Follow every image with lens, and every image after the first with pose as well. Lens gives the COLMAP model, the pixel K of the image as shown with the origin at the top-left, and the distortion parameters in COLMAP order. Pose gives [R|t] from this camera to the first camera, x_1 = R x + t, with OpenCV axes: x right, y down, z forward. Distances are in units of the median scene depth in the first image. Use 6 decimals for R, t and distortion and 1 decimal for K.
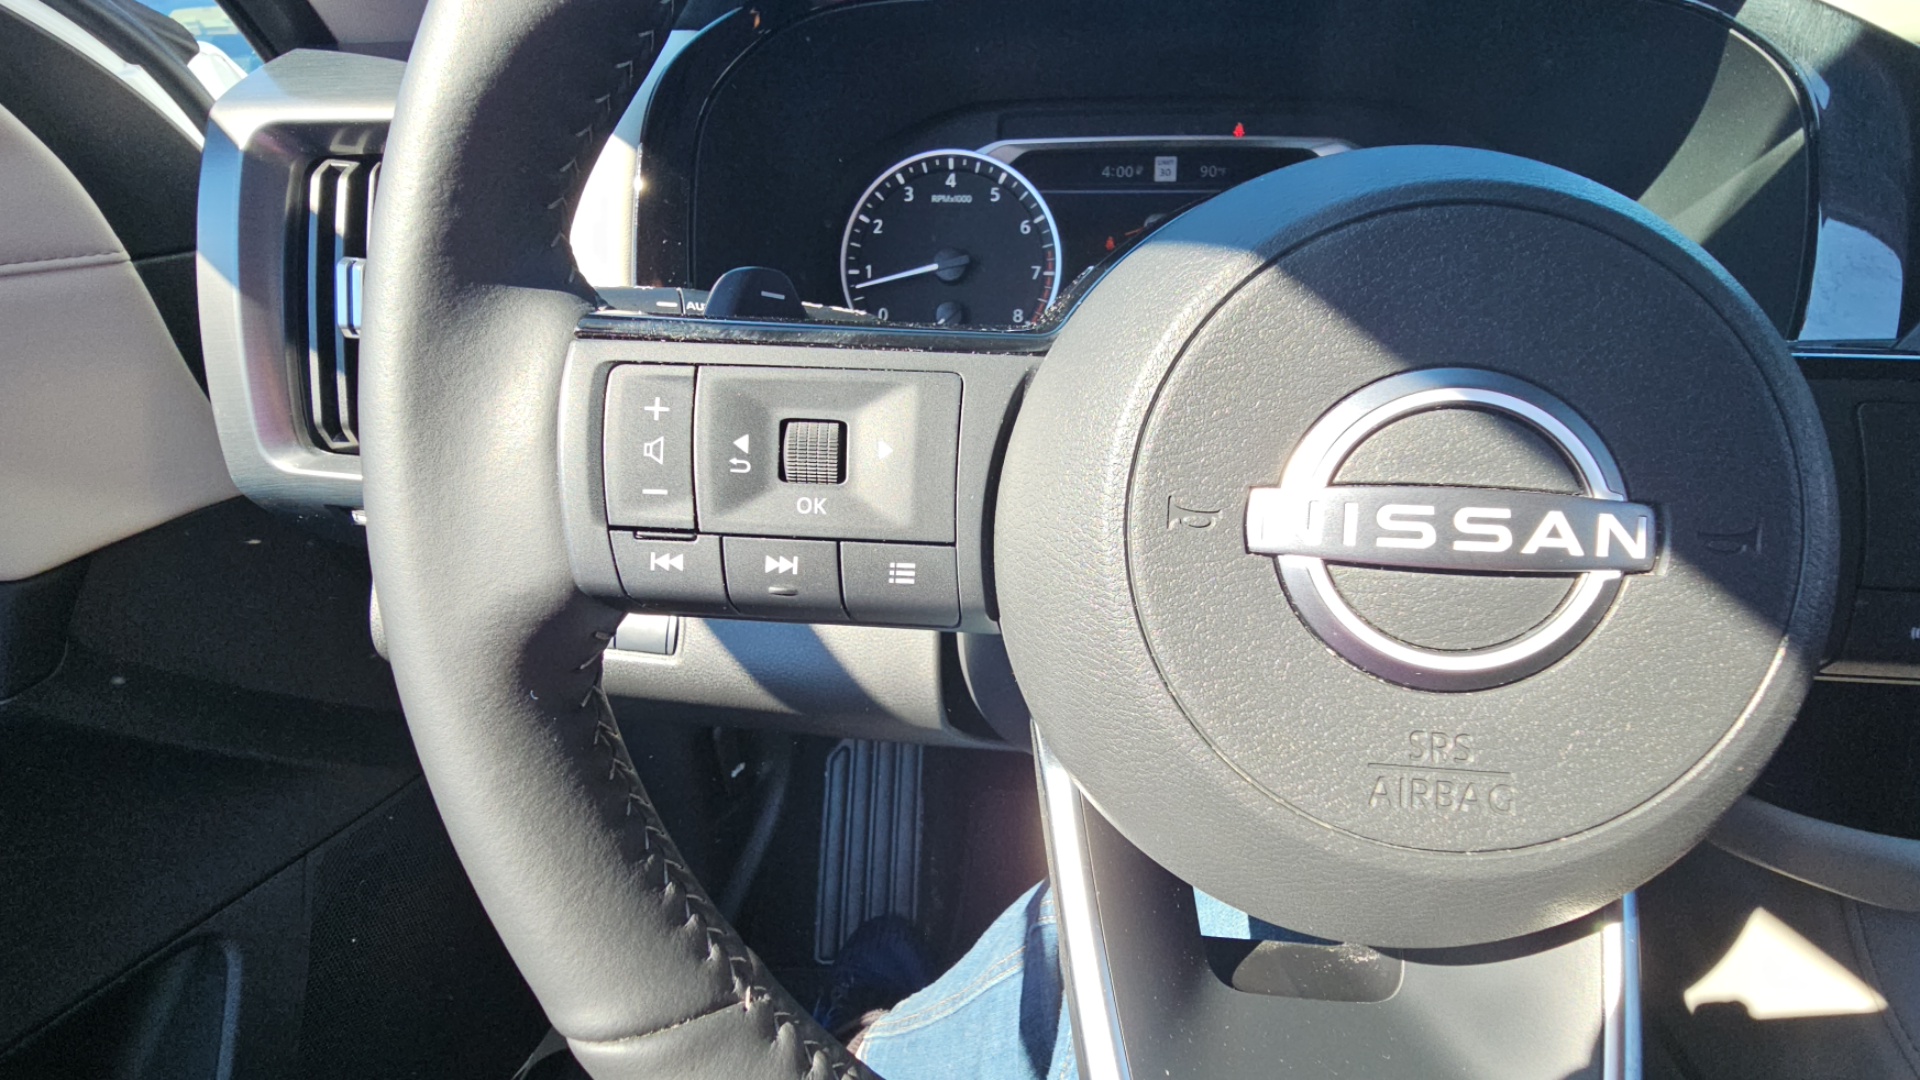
lens RADIAL K [[866.7, 0, 978.1], [0, 866.7, 537.9], [0, 0, 1]] dist [0.006229, -0.005934]
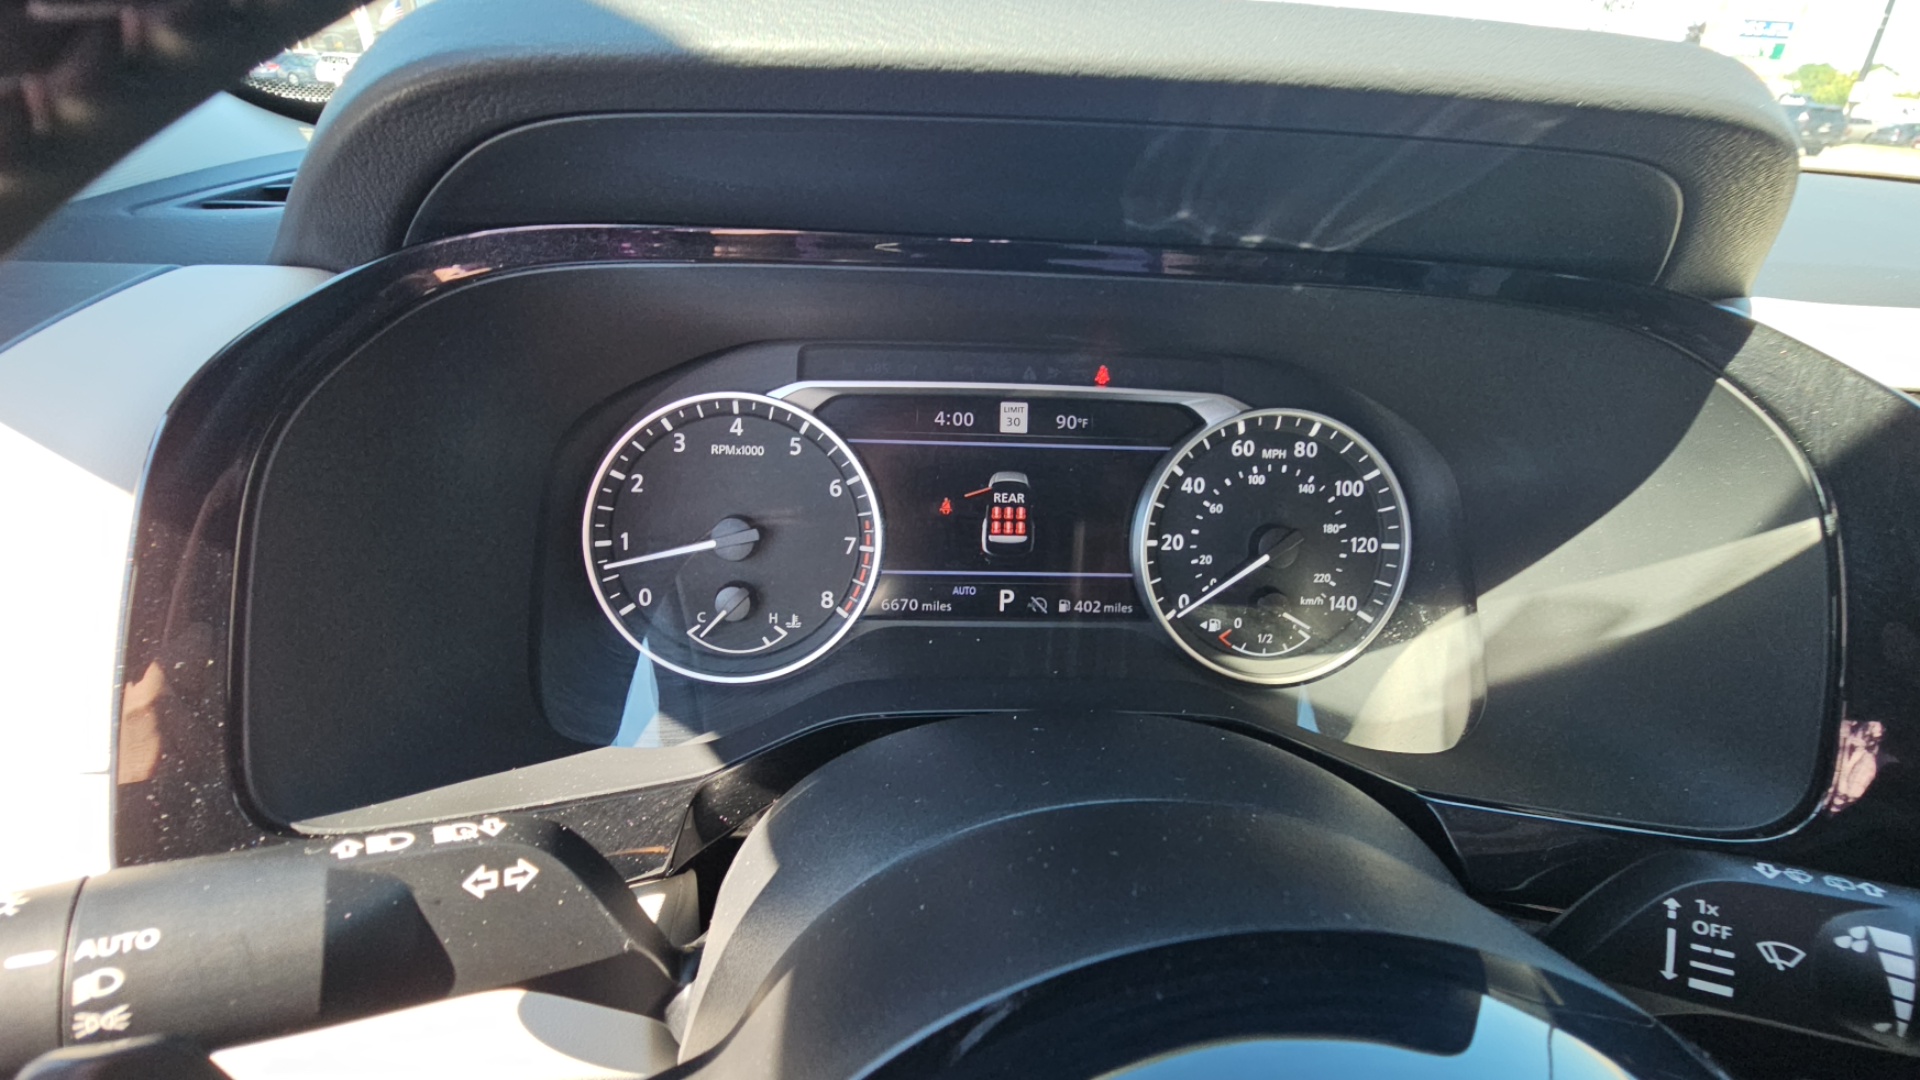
lens RADIAL K [[866.7, 0, 978.1], [0, 866.7, 537.9], [0, 0, 1]] dist [0.006229, -0.005934]
pose [[0.990711, -0.000778, 0.135983, 0.106239], [0.008133, 0.998533, -0.053538, -0.384503], [-0.135742, 0.054147, 0.989263, 0.314468]]
